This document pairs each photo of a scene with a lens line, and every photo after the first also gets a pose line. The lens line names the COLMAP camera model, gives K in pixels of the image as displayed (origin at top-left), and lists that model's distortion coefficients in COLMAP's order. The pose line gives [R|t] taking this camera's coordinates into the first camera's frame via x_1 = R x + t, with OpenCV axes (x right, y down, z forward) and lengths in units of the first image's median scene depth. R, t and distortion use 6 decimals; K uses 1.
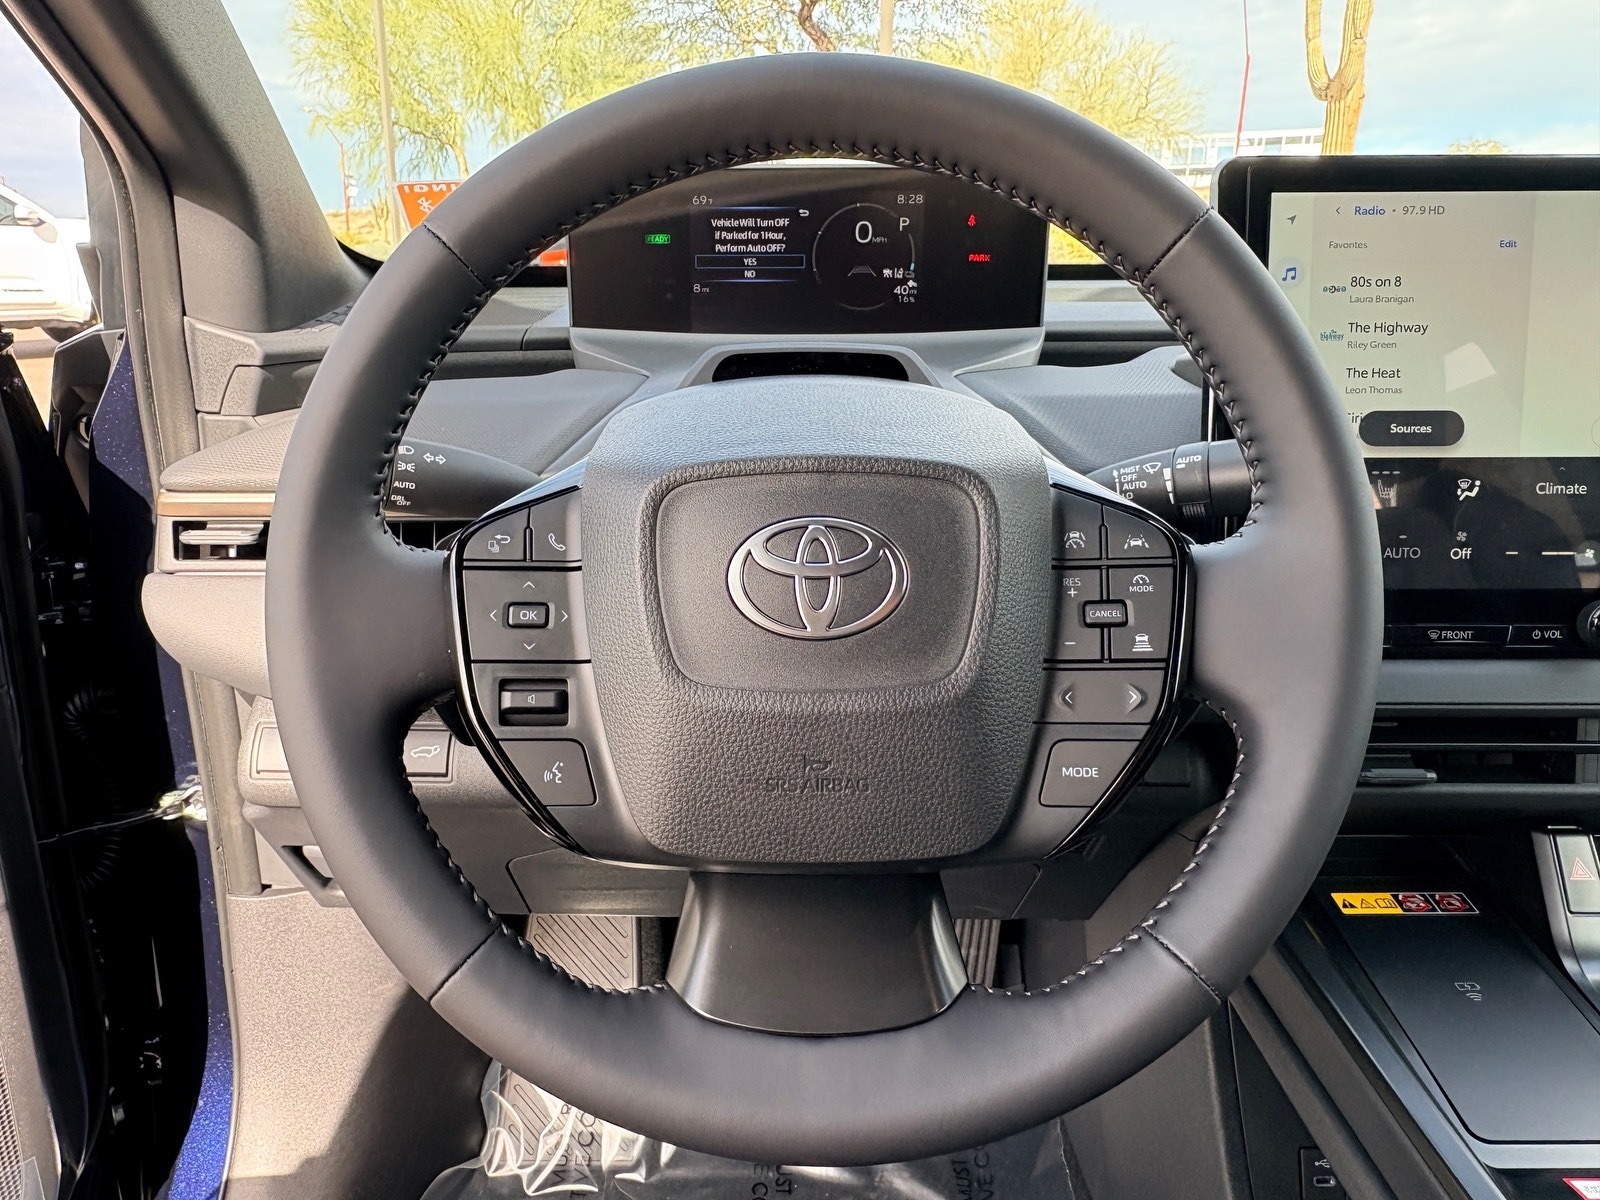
lens RADIAL K [[1102.9, 0, 748.5], [0, 1102.9, 595.7], [0, 0, 1]] dist [-0.007224, 0.006302]
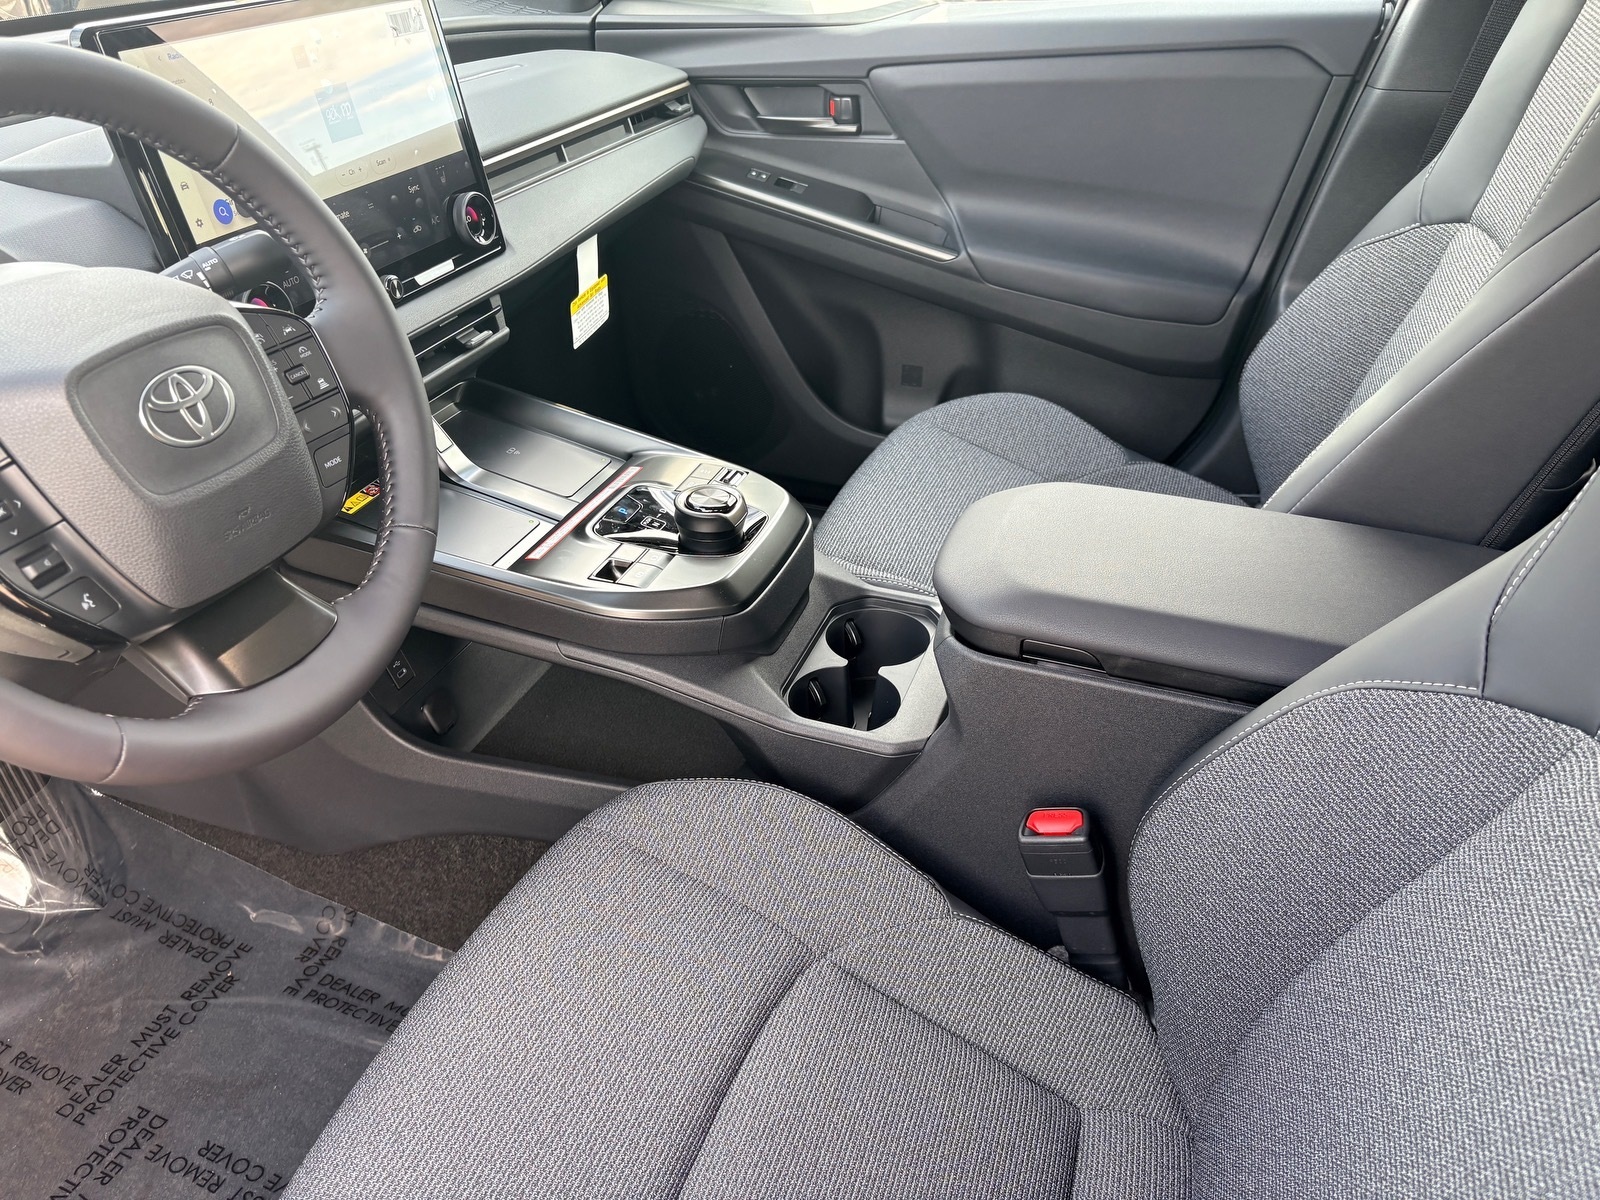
lens RADIAL K [[1214.1, 0, 803.1], [0, 1214.1, 607.2], [0, 0, 1]] dist [0.034023, -0.047799]
pose [[0.326539, -0.498232, 0.803204, -0.778965], [0.272716, 0.863309, 0.424645, -0.175007], [-0.904985, 0.080383, 0.417780, -0.335304]]
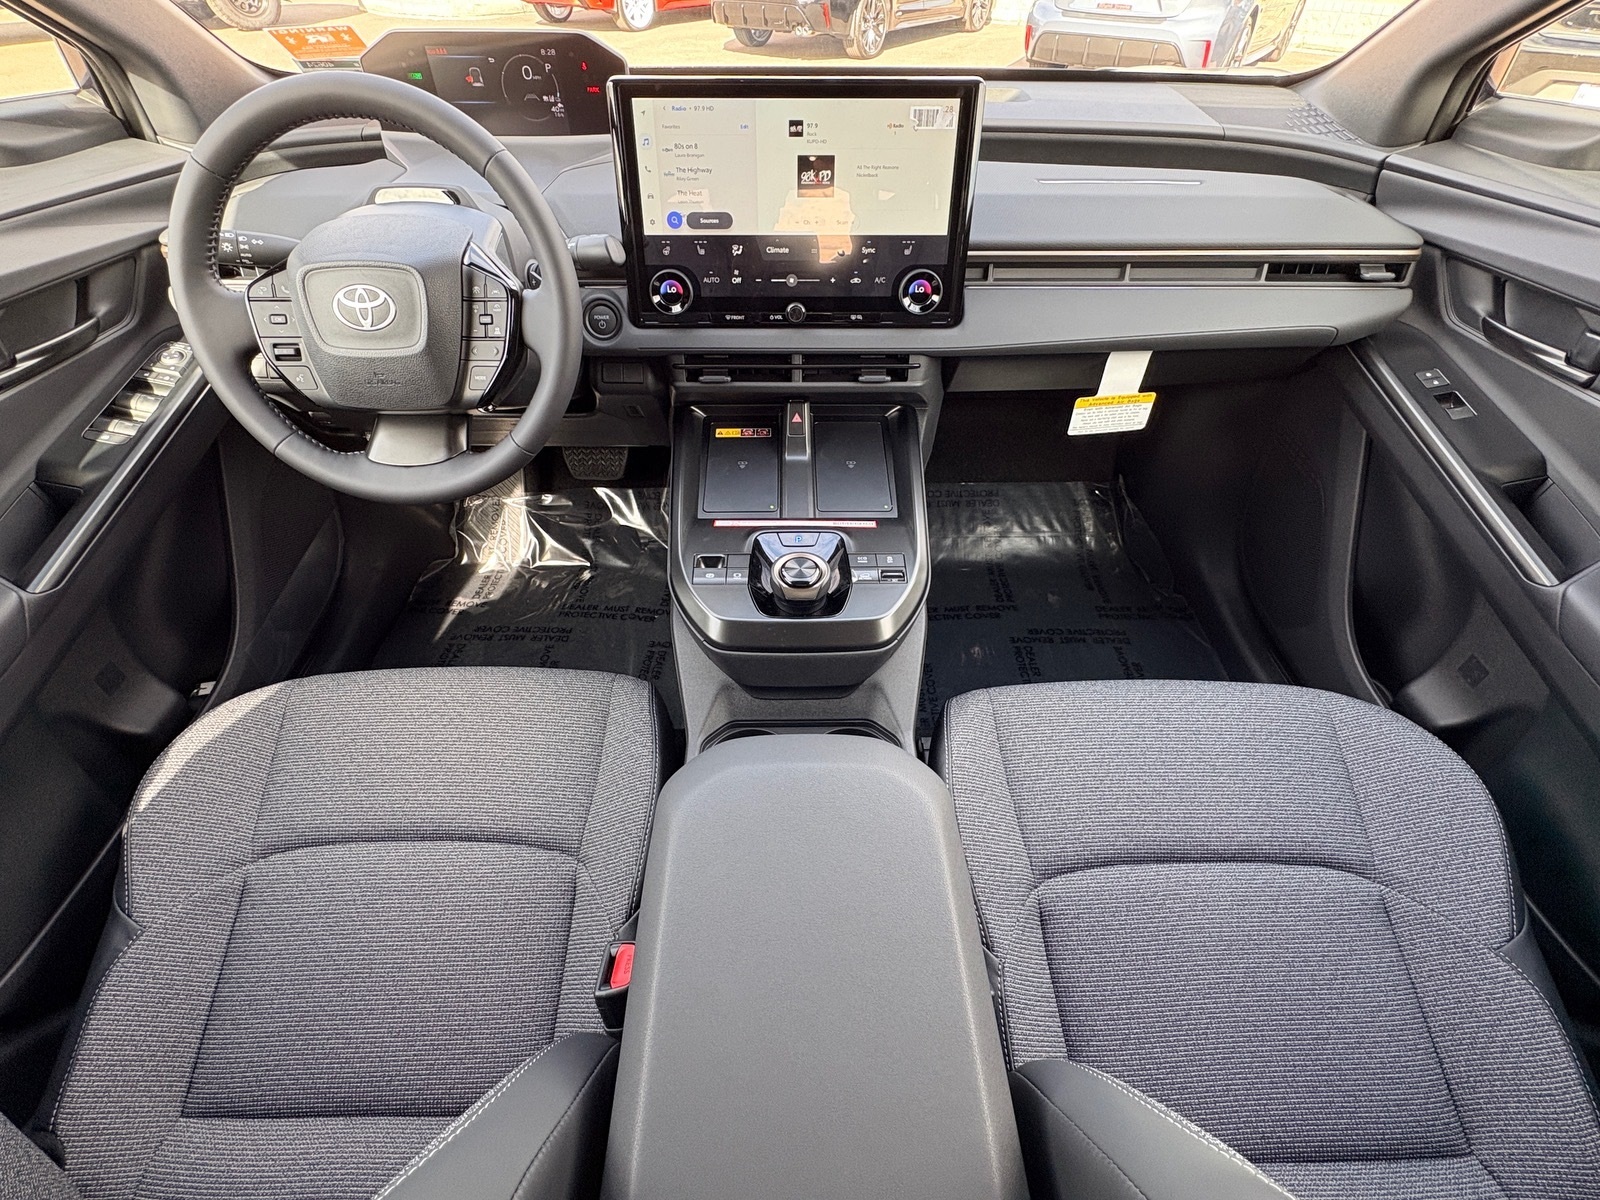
lens RADIAL K [[746.3, 0, 788.5], [0, 746.3, 594.6], [0, 0, 1]] dist [0.000044, 0.000941]
pose [[0.999810, -0.005773, 0.018636, 0.719913], [-0.002785, 0.903204, 0.429202, -0.114891], [-0.019310, -0.429172, 0.903016, -0.700819]]
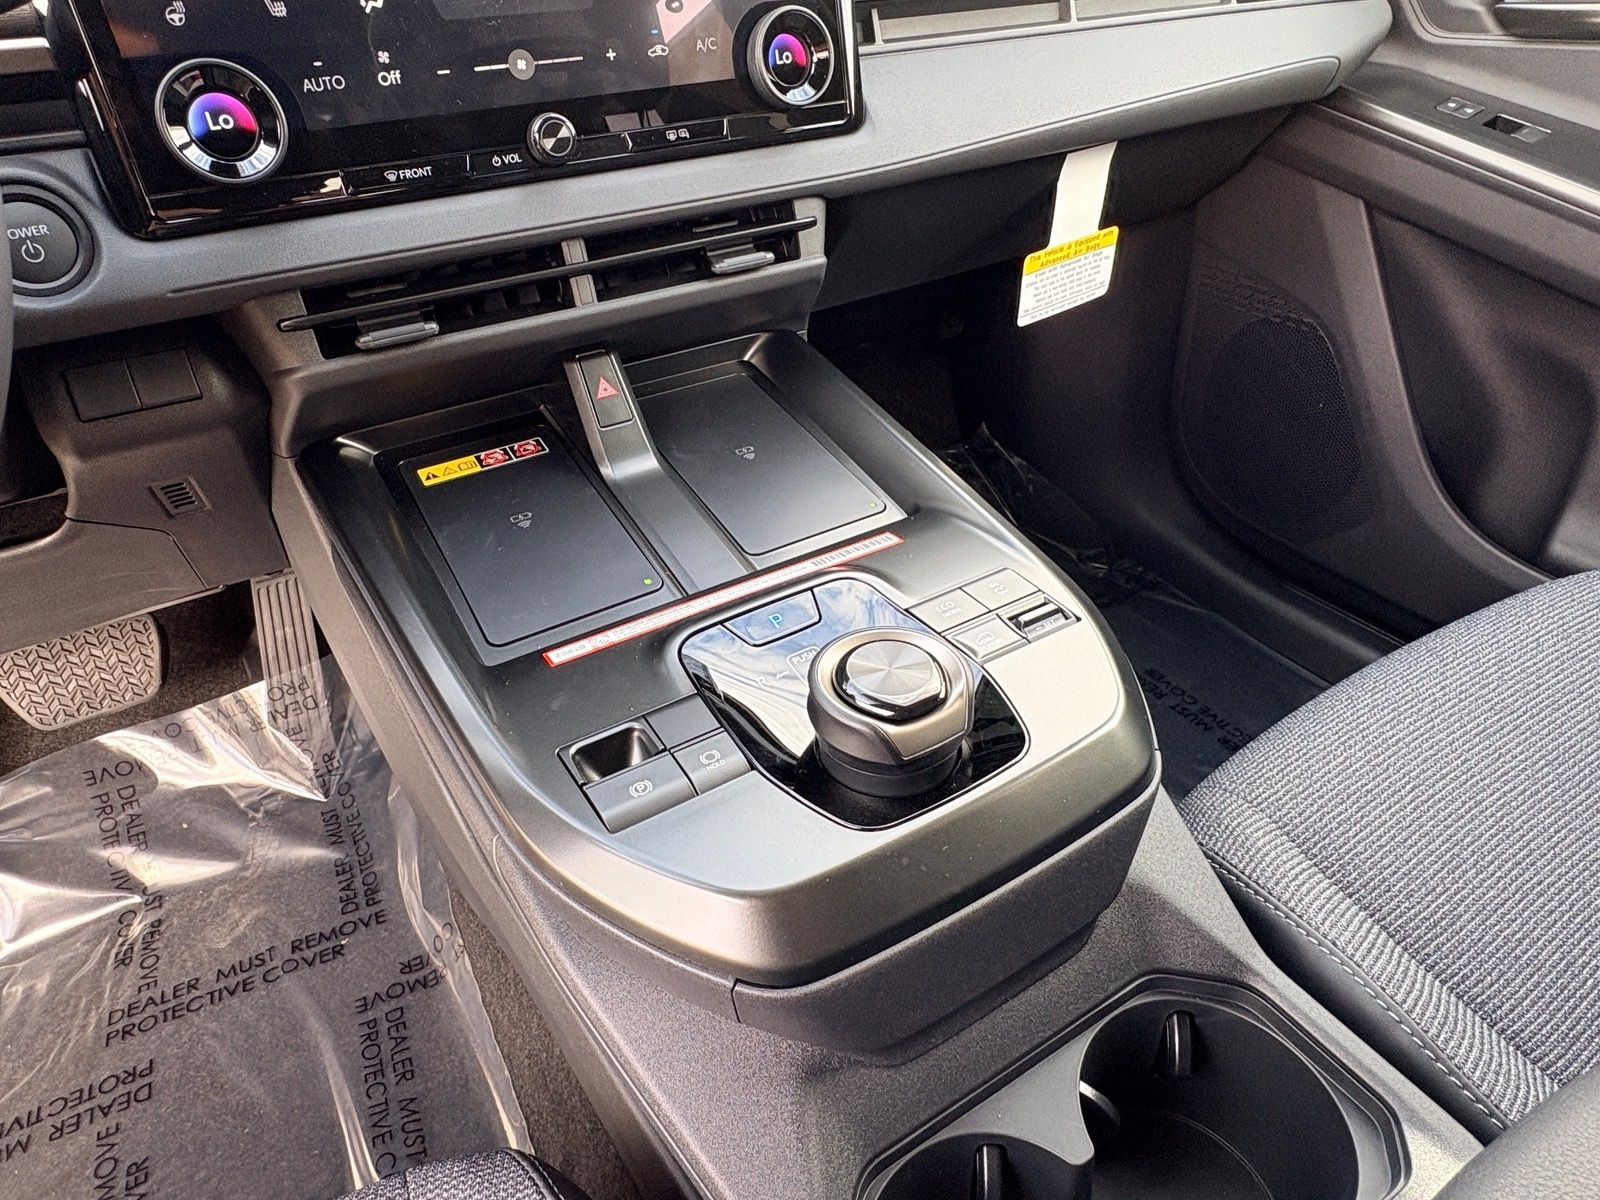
lens RADIAL K [[966.0, 0, 766.5], [0, 966.0, 593.1], [0, 0, 1]] dist [-0.009483, 0.008227]
pose [[0.857152, -0.318628, 0.404681, 0.449586], [0.187967, 0.925012, 0.330183, 0.154991], [-0.479540, -0.206950, 0.852768, 0.061045]]
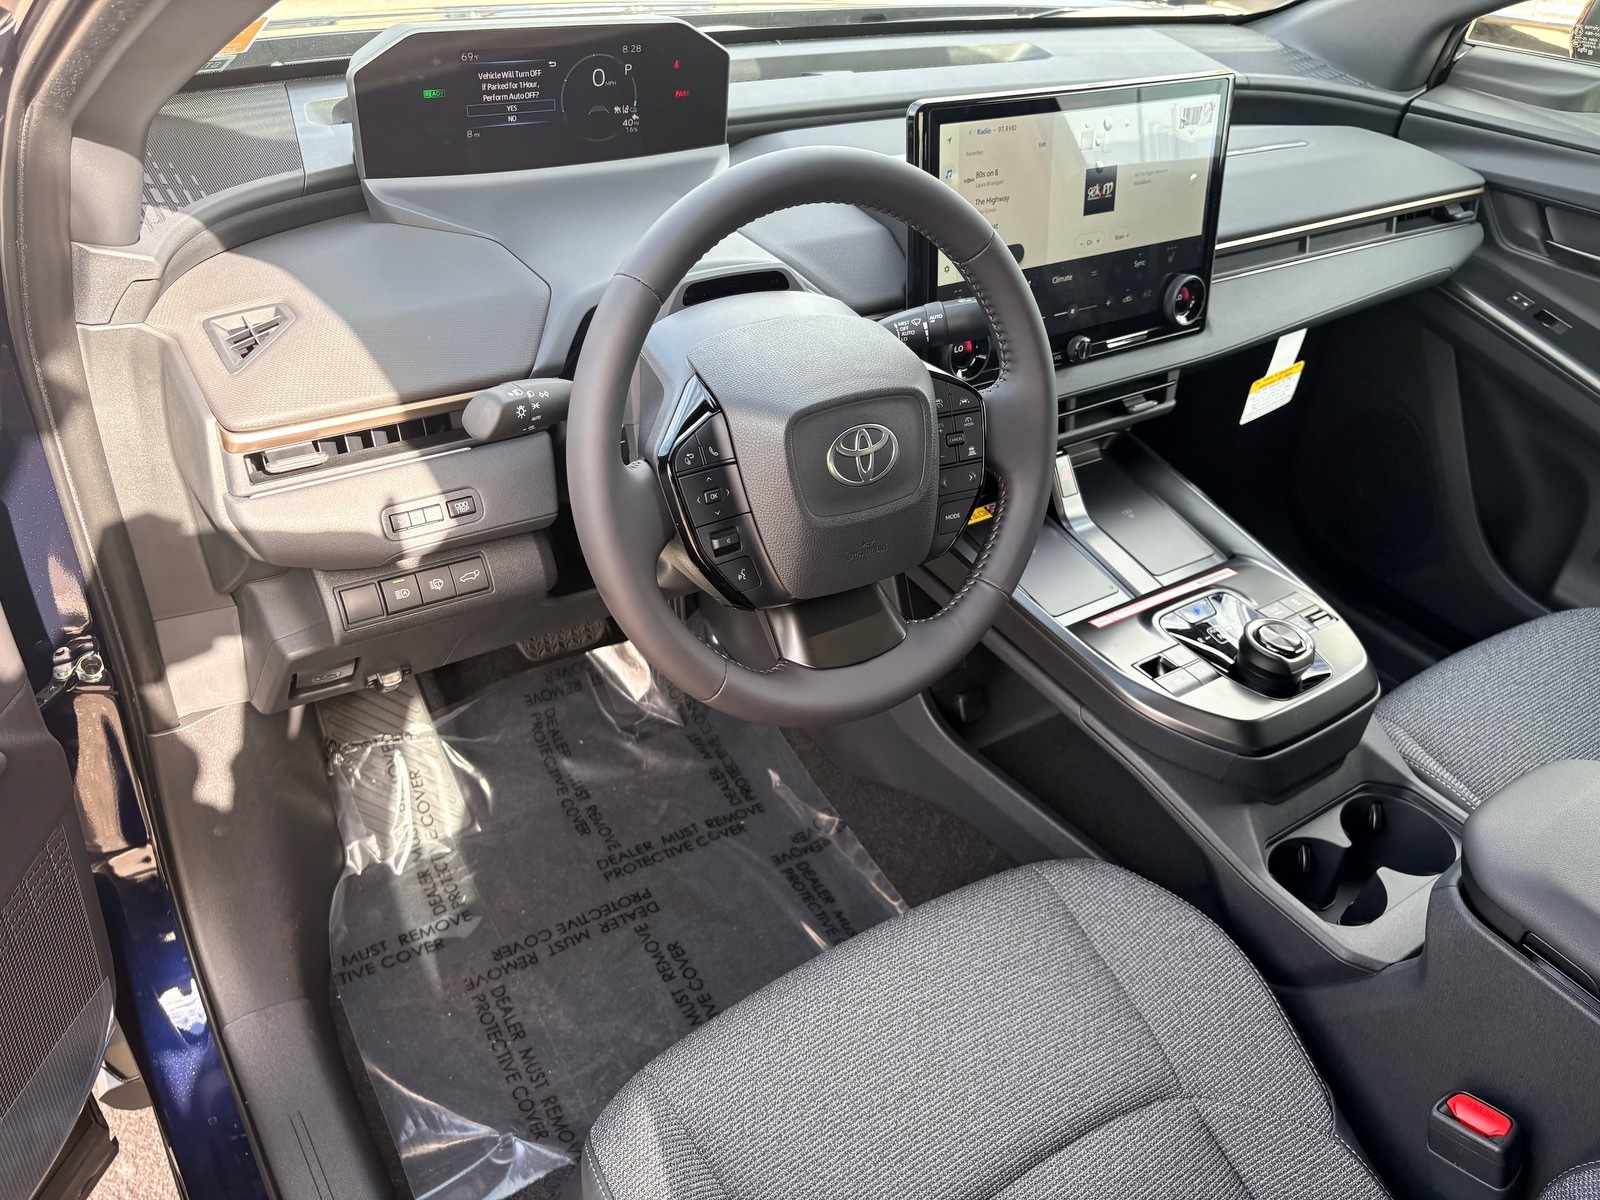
lens RADIAL K [[1214.1, 0, 803.2], [0, 1214.1, 615.9], [0, 0, 1]] dist [0.034023, -0.047799]
pose [[0.816724, -0.283909, 0.502353, -0.792275], [0.088934, 0.922116, 0.376554, -0.379710], [-0.570135, -0.262864, 0.778363, -0.483254]]
